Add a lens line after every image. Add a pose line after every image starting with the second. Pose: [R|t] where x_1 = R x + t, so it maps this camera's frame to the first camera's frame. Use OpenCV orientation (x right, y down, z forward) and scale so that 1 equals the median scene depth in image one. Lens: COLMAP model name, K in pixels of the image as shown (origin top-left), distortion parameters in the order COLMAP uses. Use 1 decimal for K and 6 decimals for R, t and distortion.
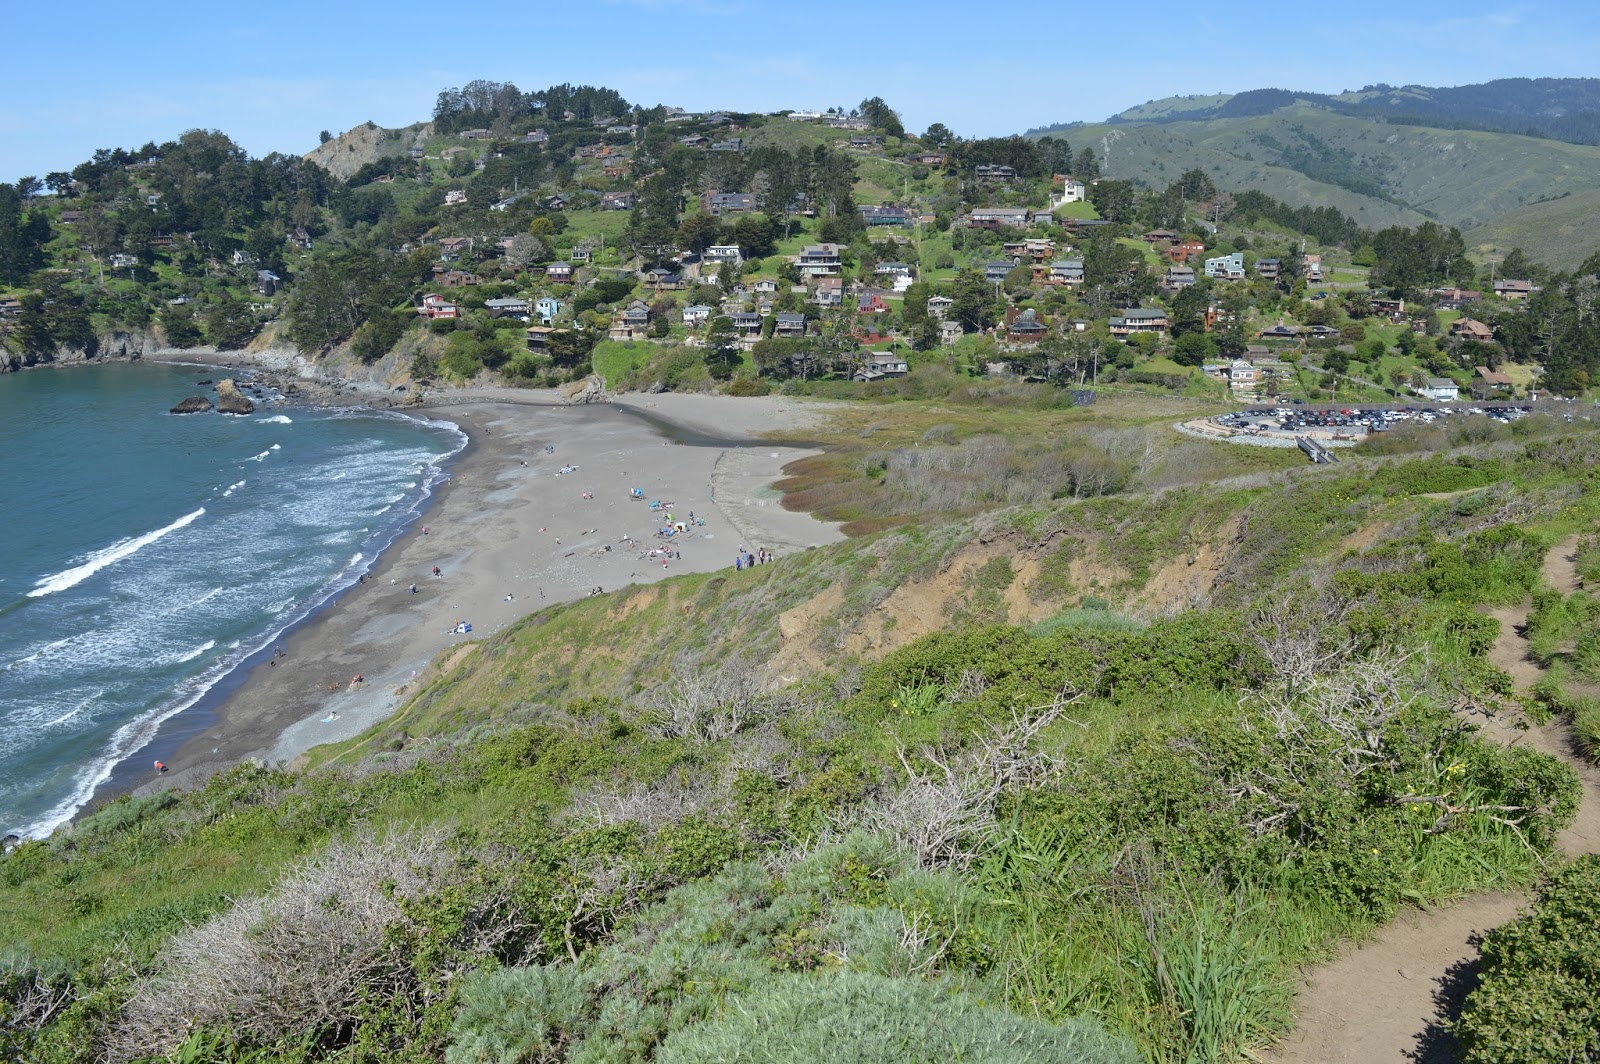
lens RADIAL K [[1459.2, 0, 800.0], [0, 1459.2, 532.0], [0, 0, 1]] dist [-0.000213, -0.001037]
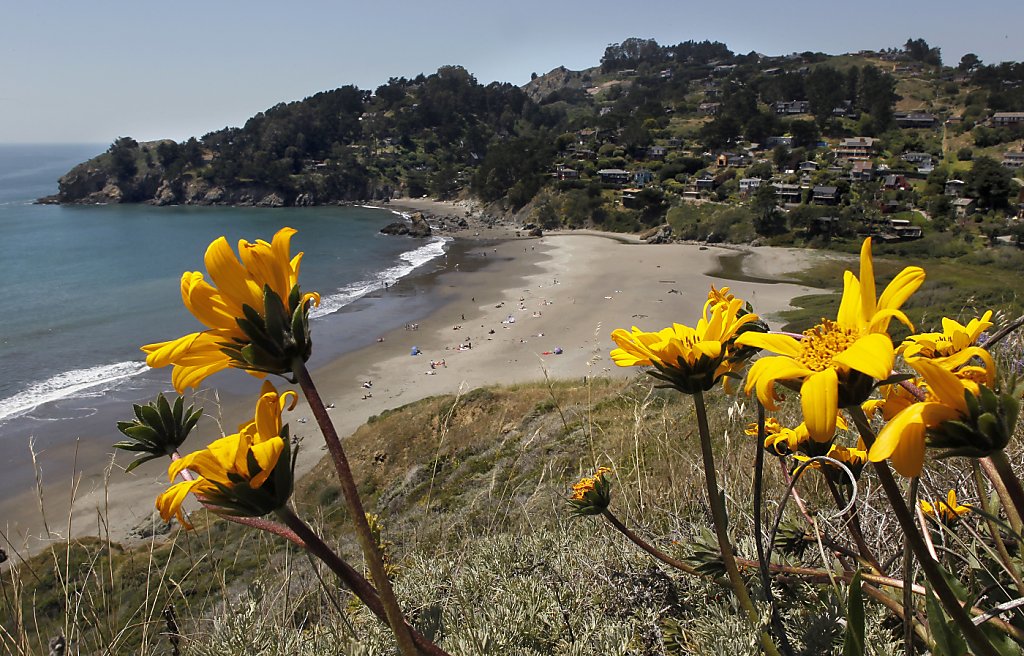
lens RADIAL K [[865.8, 0, 512.9], [0, 865.8, 288.9], [0, 0, 1]] dist [-0.002069, 0.003258]
pose [[0.924986, 0.082319, -0.370977, 0.024684], [-0.105685, 0.993467, -0.043066, 0.000132], [0.365008, 0.079042, 0.927643, 0.182469]]
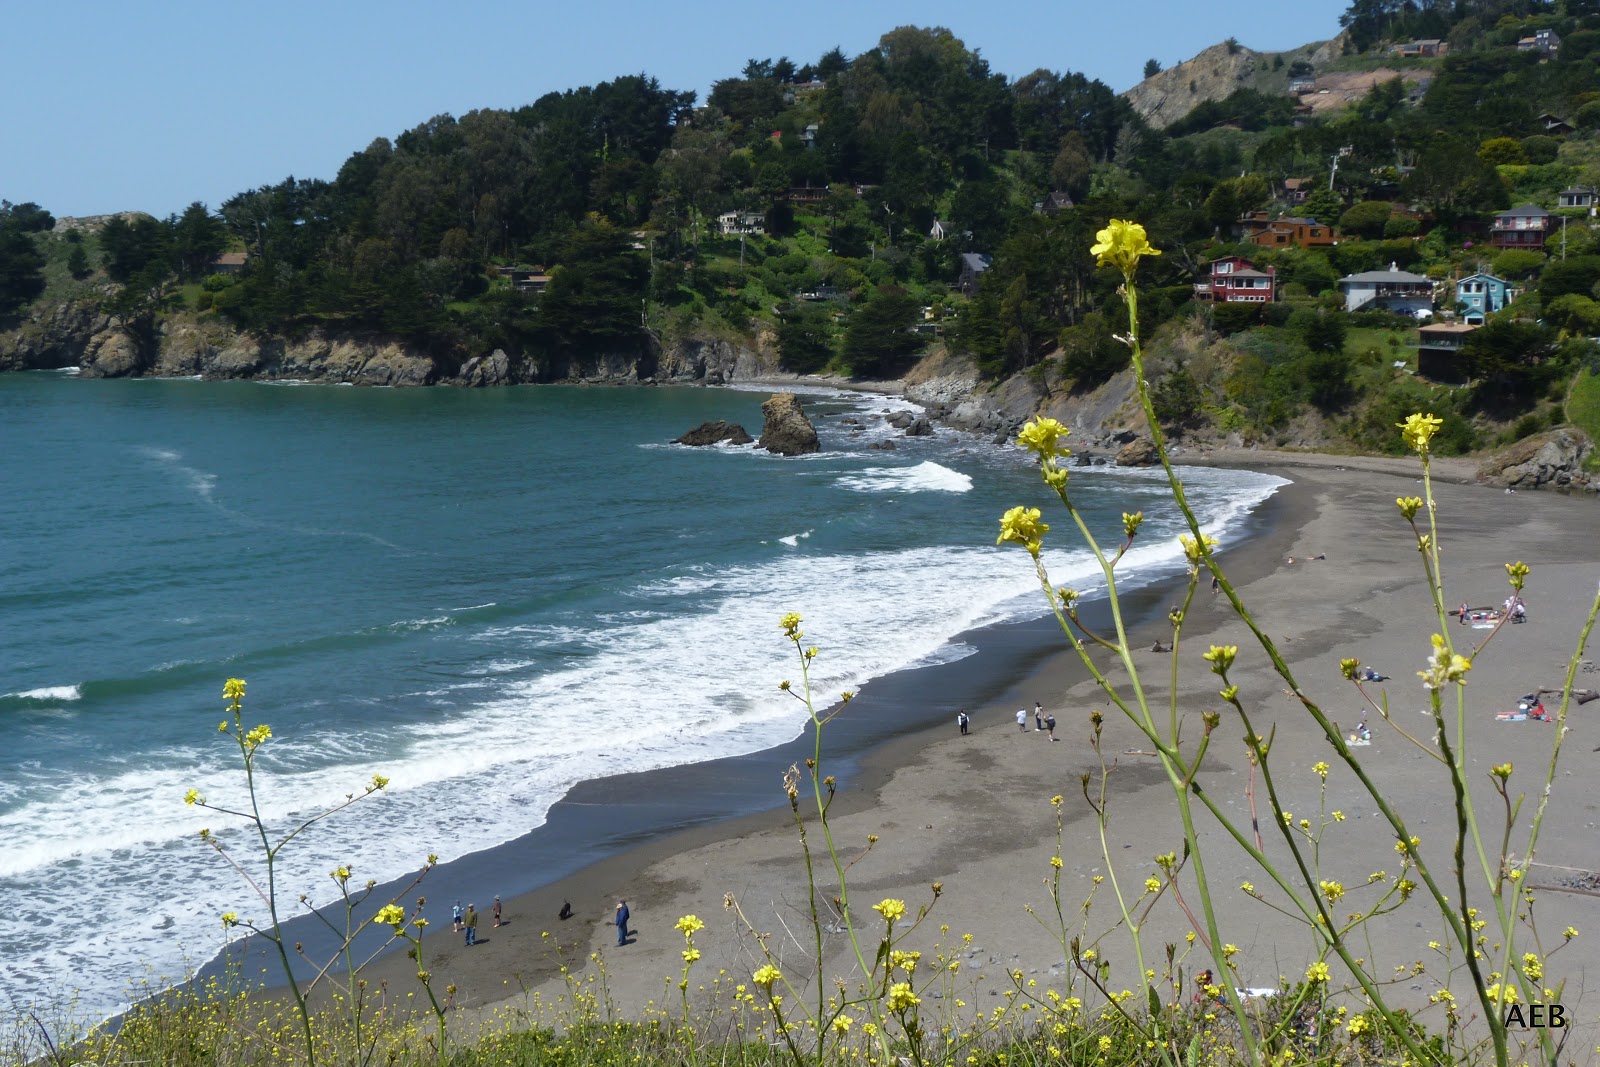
lens RADIAL K [[2095.2, 0, 800.0], [0, 2095.2, 533.5], [0, 0, 1]] dist [-0.003824, 0.003321]
pose [[0.860284, 0.072217, -0.504675, -0.021597], [-0.138687, 0.985735, -0.095356, 0.007508], [0.490589, 0.152025, 0.858027, 0.328520]]
